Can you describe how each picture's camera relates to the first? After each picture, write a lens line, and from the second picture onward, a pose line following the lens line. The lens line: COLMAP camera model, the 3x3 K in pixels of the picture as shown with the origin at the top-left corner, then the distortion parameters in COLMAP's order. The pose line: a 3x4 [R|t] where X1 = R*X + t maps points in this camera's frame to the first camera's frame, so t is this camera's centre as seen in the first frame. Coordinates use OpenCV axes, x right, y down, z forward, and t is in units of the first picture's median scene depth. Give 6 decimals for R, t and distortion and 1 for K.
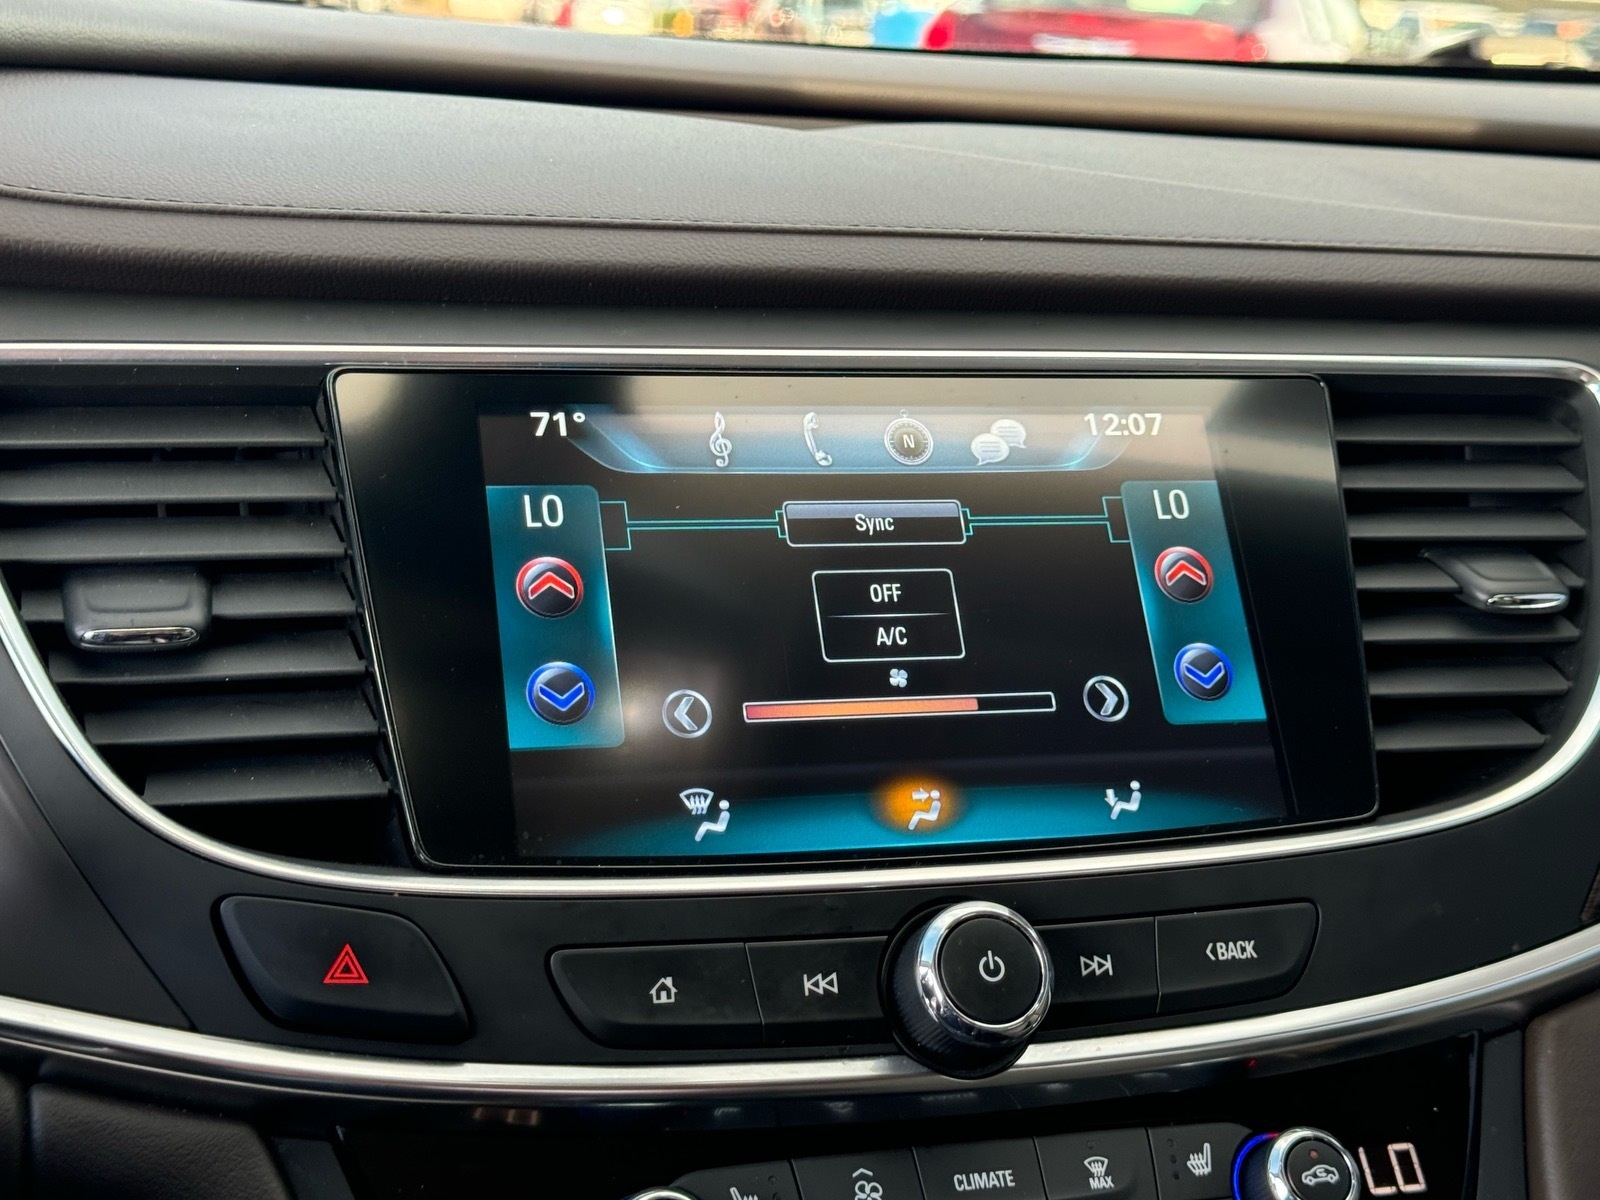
lens RADIAL K [[2352.3, 0, 800.0], [0, 2352.3, 600.0], [0, 0, 1]] dist [0.164654, -0.377318]
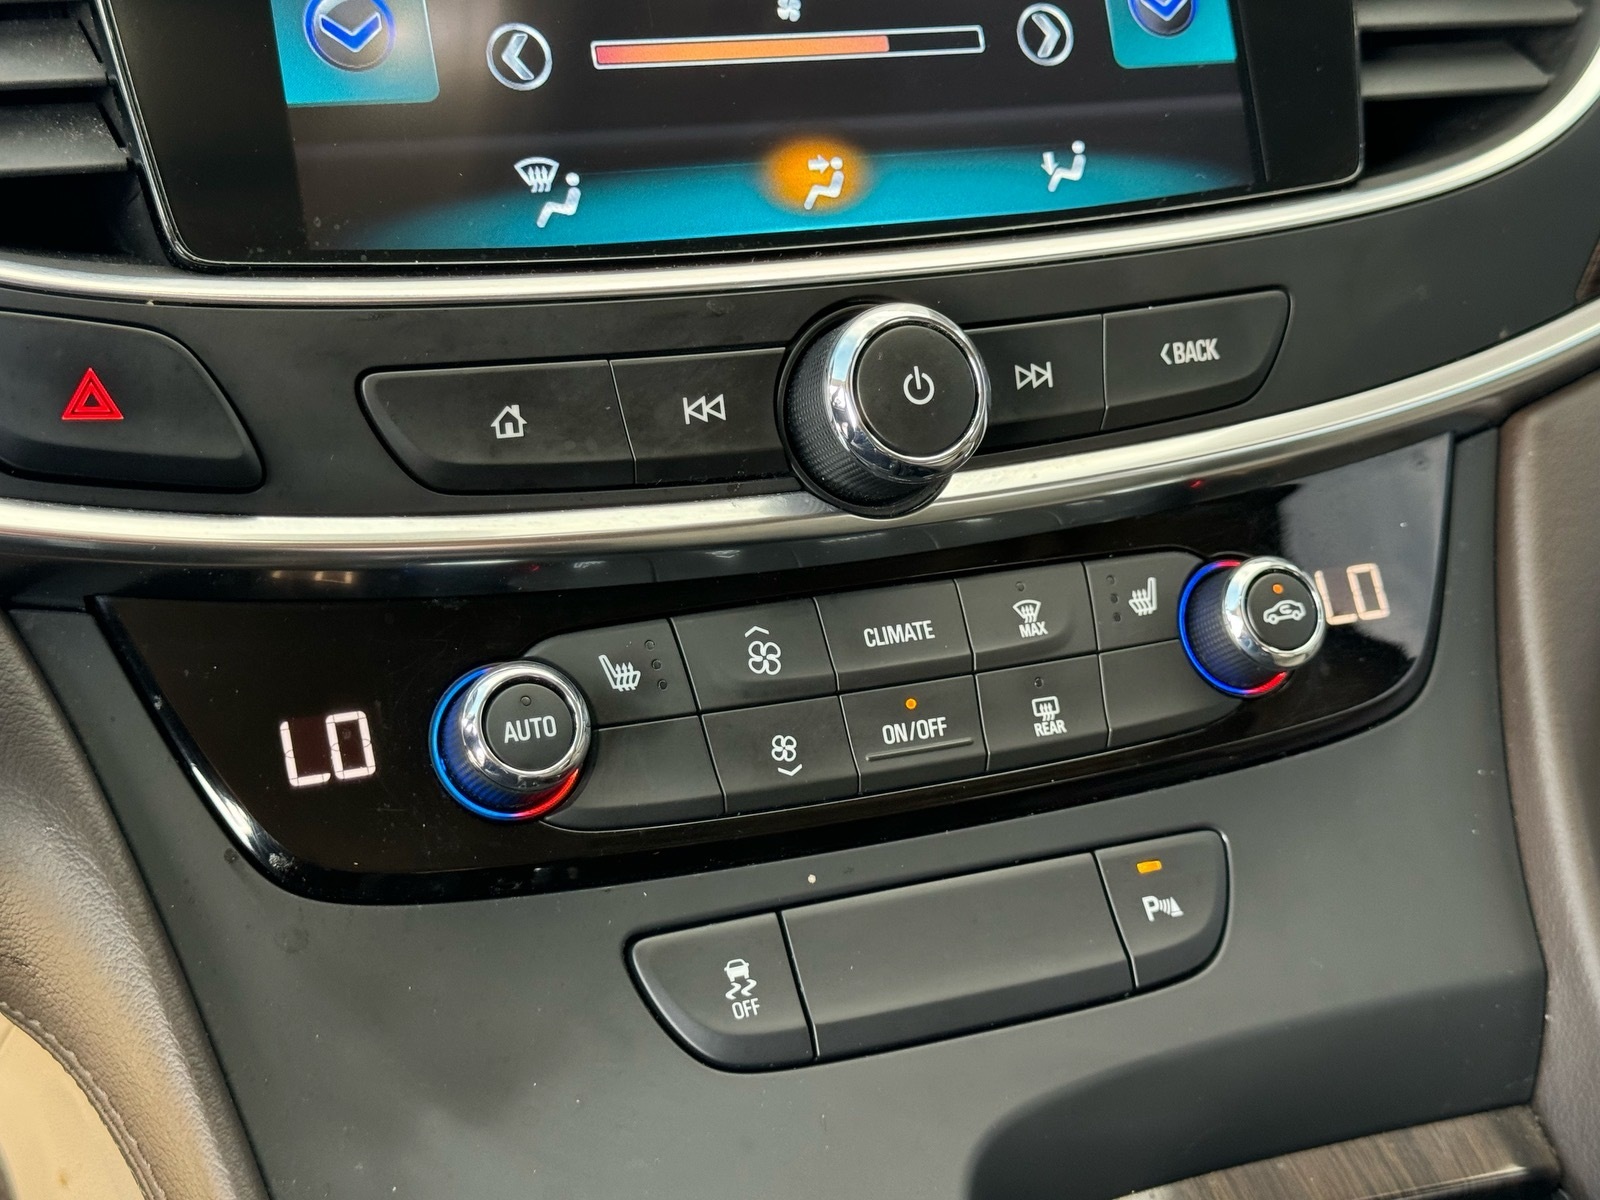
lens RADIAL K [[2352.3, 0, 800.0], [0, 2352.3, 600.0], [0, 0, 1]] dist [0.164654, -0.377318]
pose [[0.994249, -0.022247, 0.104756, -0.042324], [-0.008645, 0.958319, 0.285570, -0.003563], [-0.106743, -0.284833, 0.952615, 0.208450]]
